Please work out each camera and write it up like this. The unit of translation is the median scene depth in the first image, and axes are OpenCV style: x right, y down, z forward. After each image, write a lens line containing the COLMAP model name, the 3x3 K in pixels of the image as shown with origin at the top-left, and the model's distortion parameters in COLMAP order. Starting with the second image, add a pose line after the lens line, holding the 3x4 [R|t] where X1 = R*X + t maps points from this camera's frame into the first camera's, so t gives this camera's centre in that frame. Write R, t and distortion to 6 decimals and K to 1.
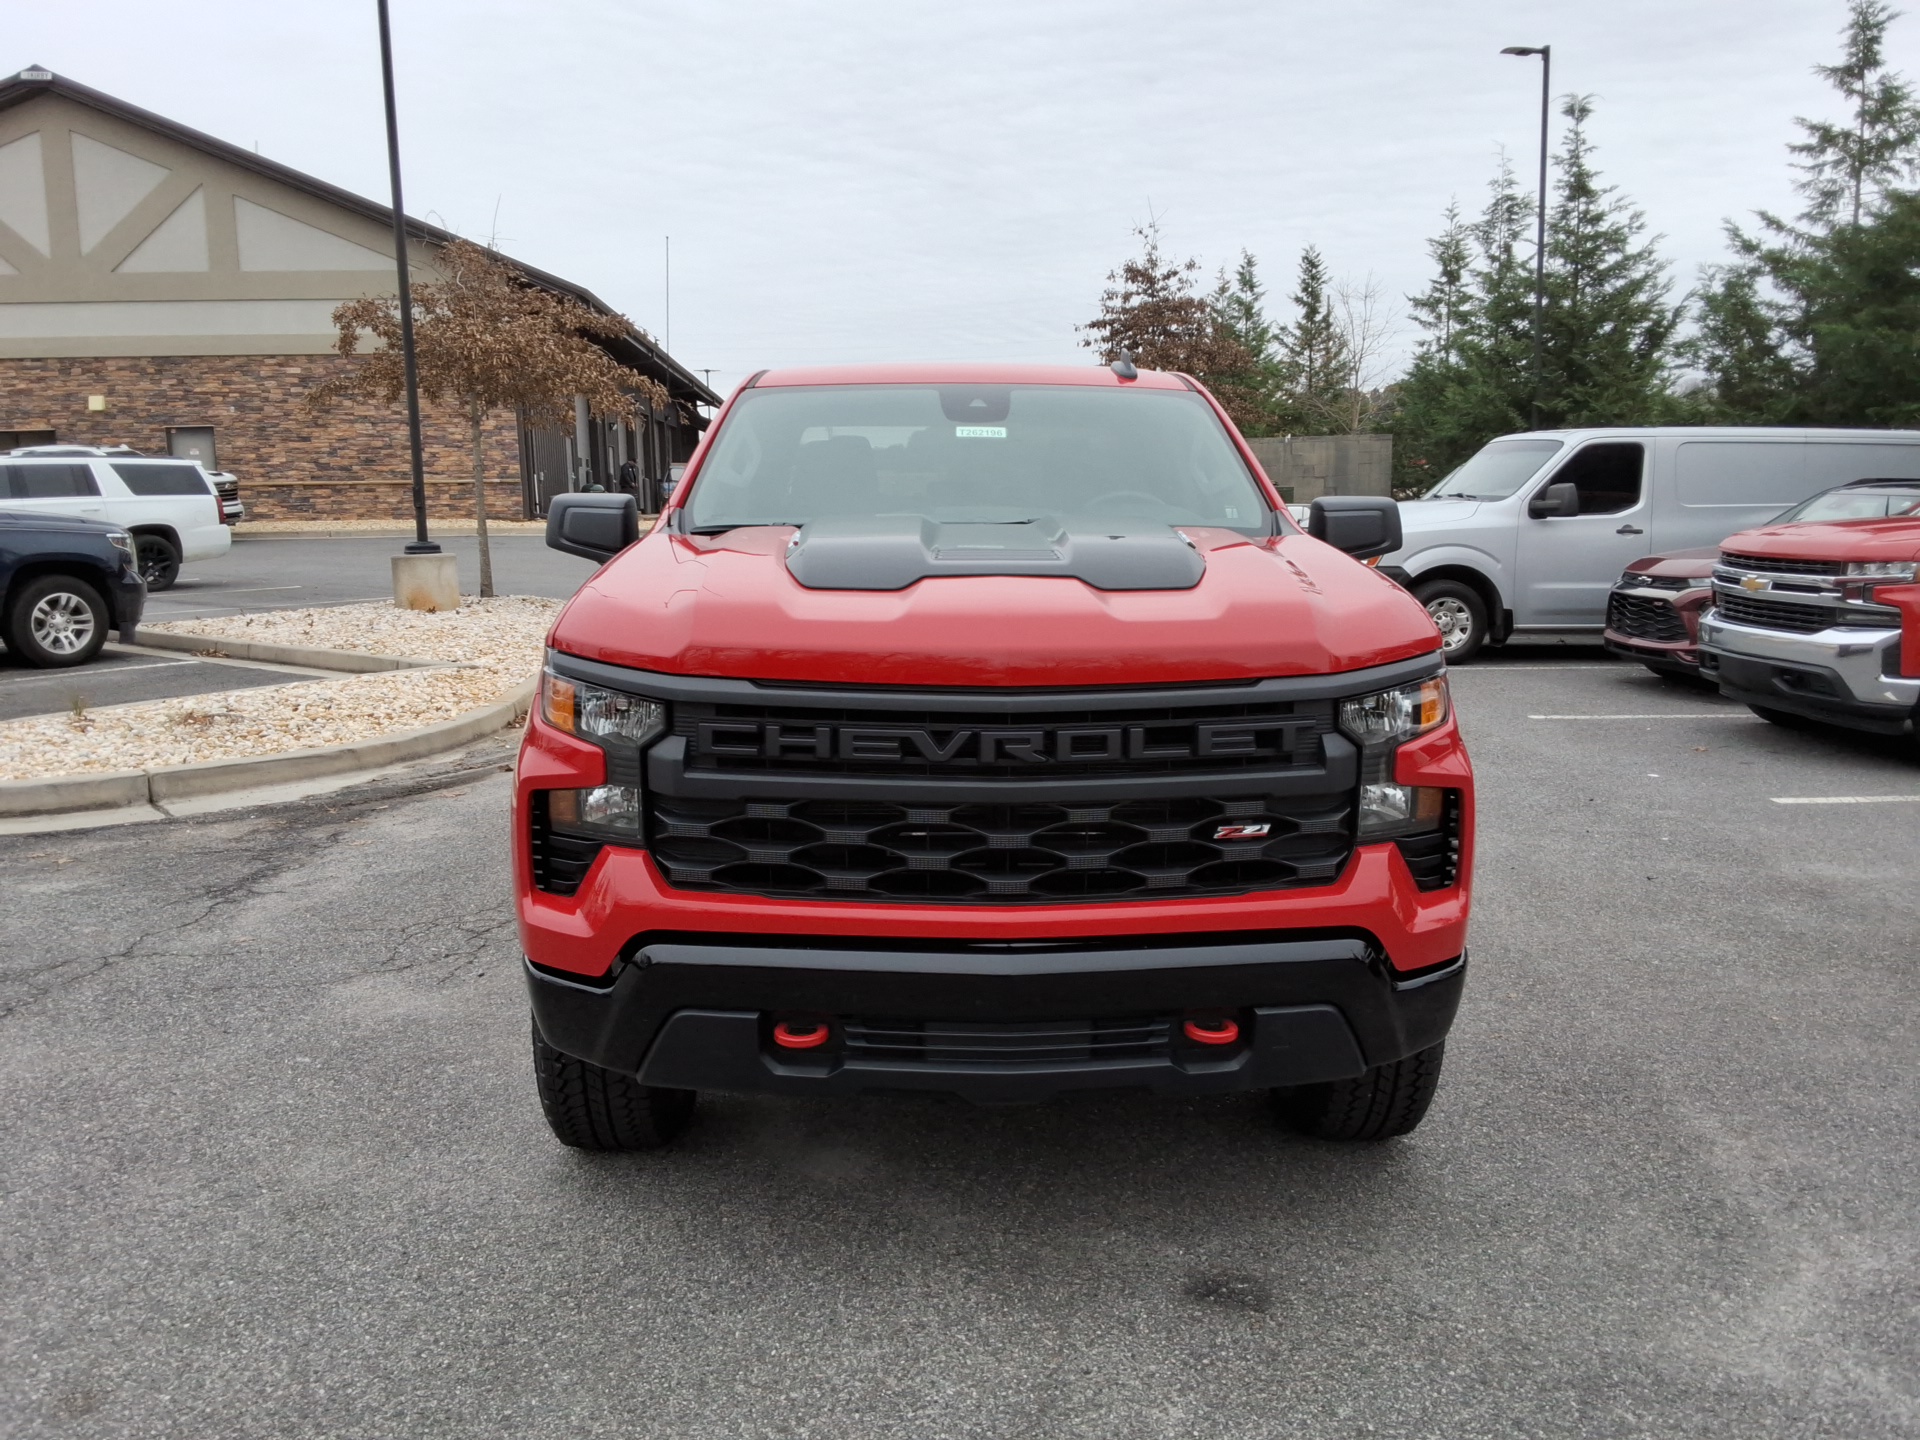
lens RADIAL K [[1520.8, 0, 997.0], [0, 1520.8, 702.7], [0, 0, 1]] dist [0.088754, -0.128573]
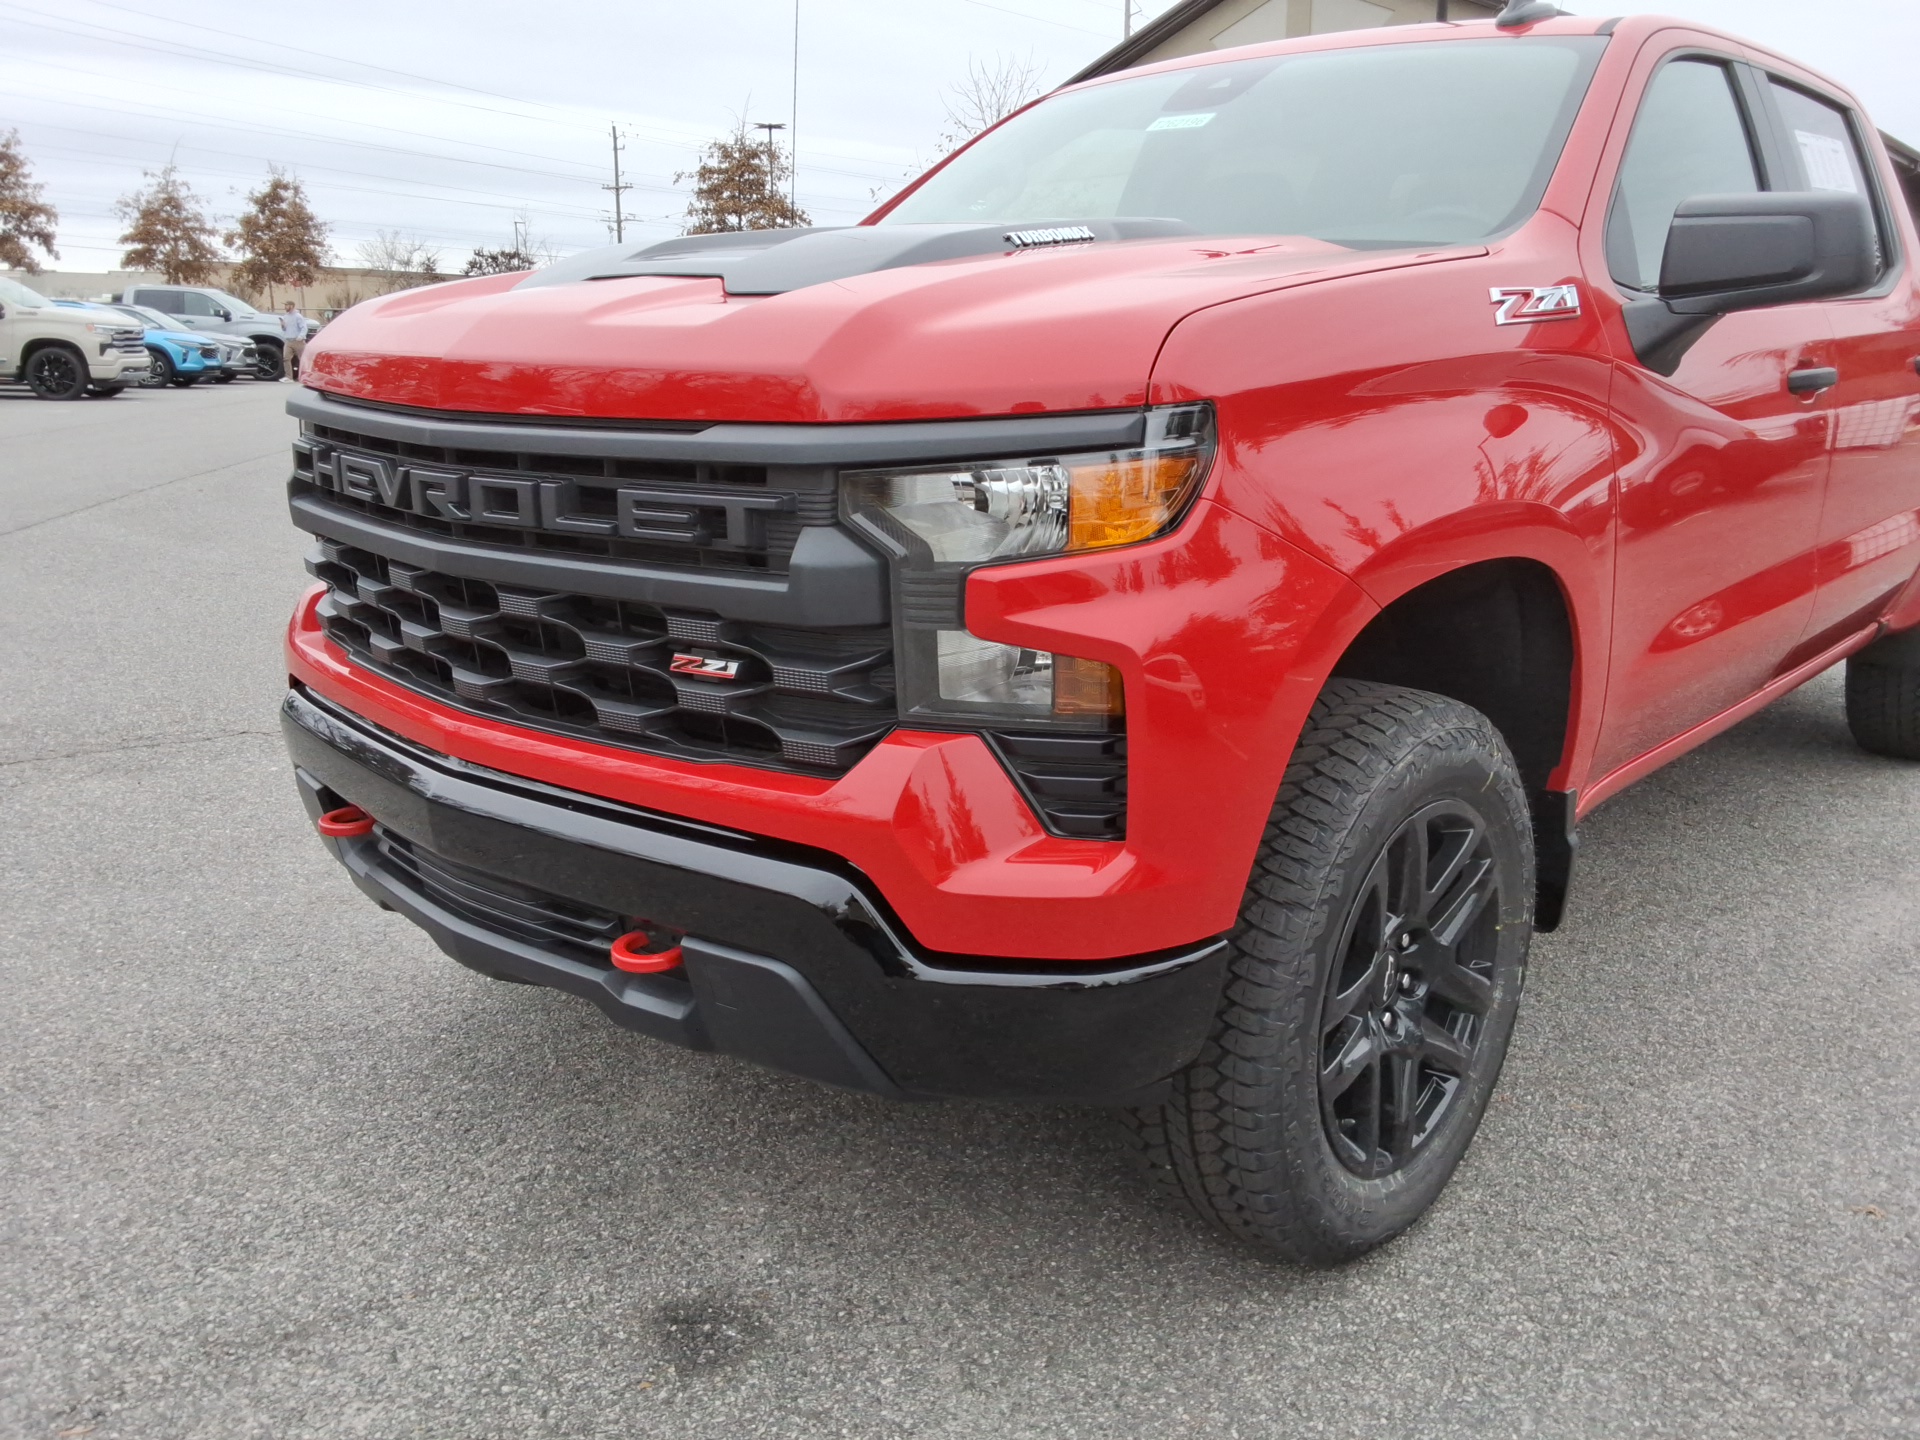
lens RADIAL K [[1520.8, 0, 963.3], [0, 1520.8, 684.2], [0, 0, 1]] dist [0.088754, -0.128573]
pose [[0.696743, 0.165620, -0.697939, 0.589889], [-0.106739, 0.986086, 0.127441, -0.001251], [0.709335, -0.014296, 0.704727, 0.538947]]
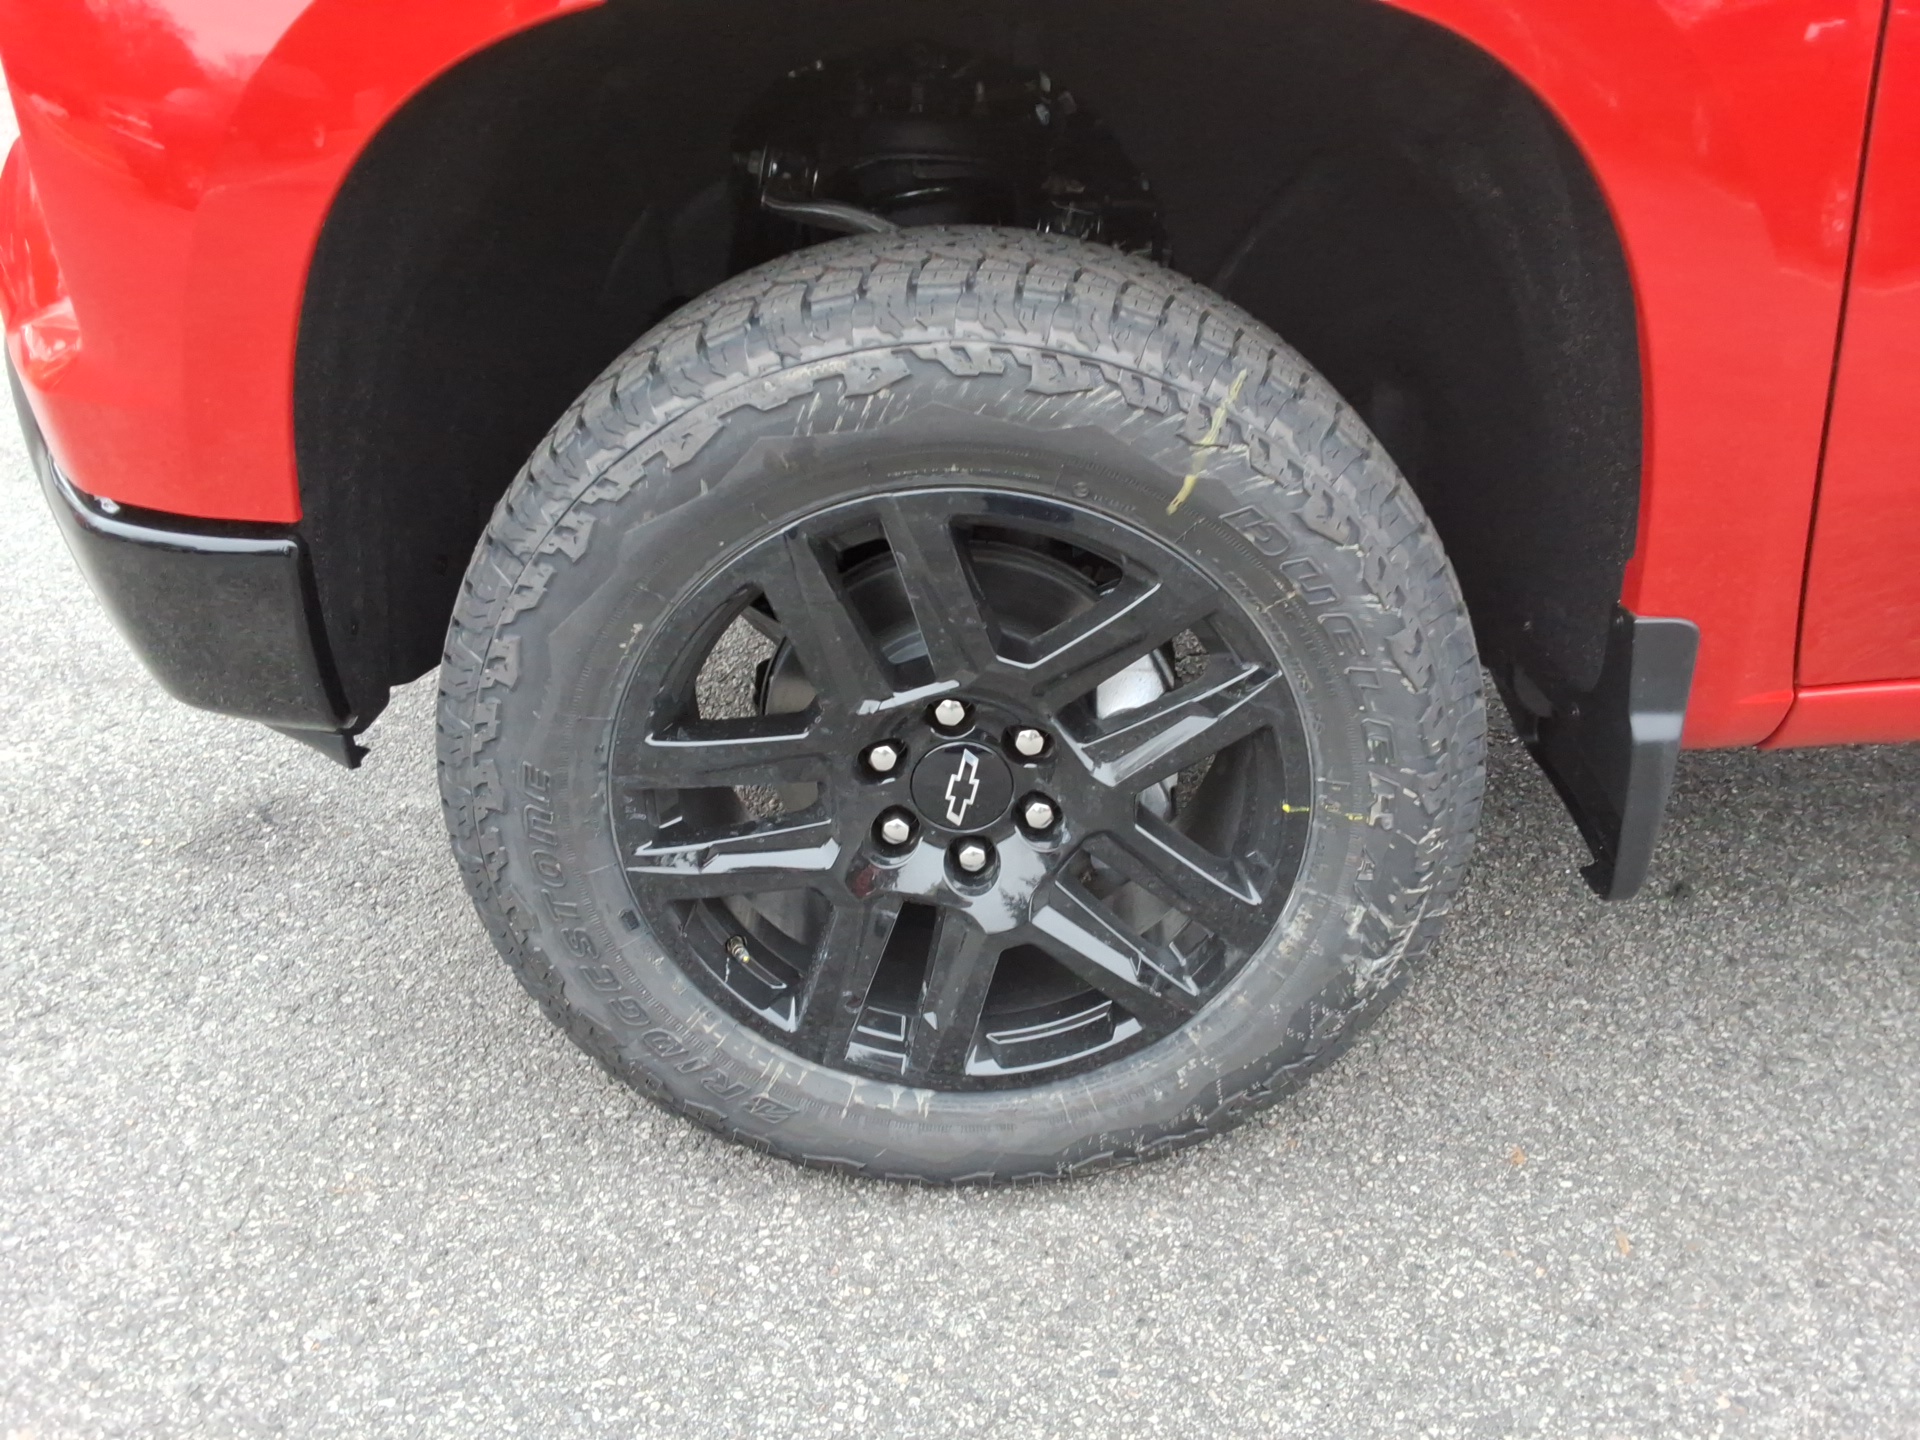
lens RADIAL K [[1520.8, 0, 972.1], [0, 1520.8, 694.9], [0, 0, 1]] dist [0.088754, -0.128573]
pose [[-0.061949, 0.446671, -0.892551, 0.596485], [-0.166532, 0.877107, 0.450500, 0.001507], [0.984088, 0.176546, 0.020049, 1.133812]]
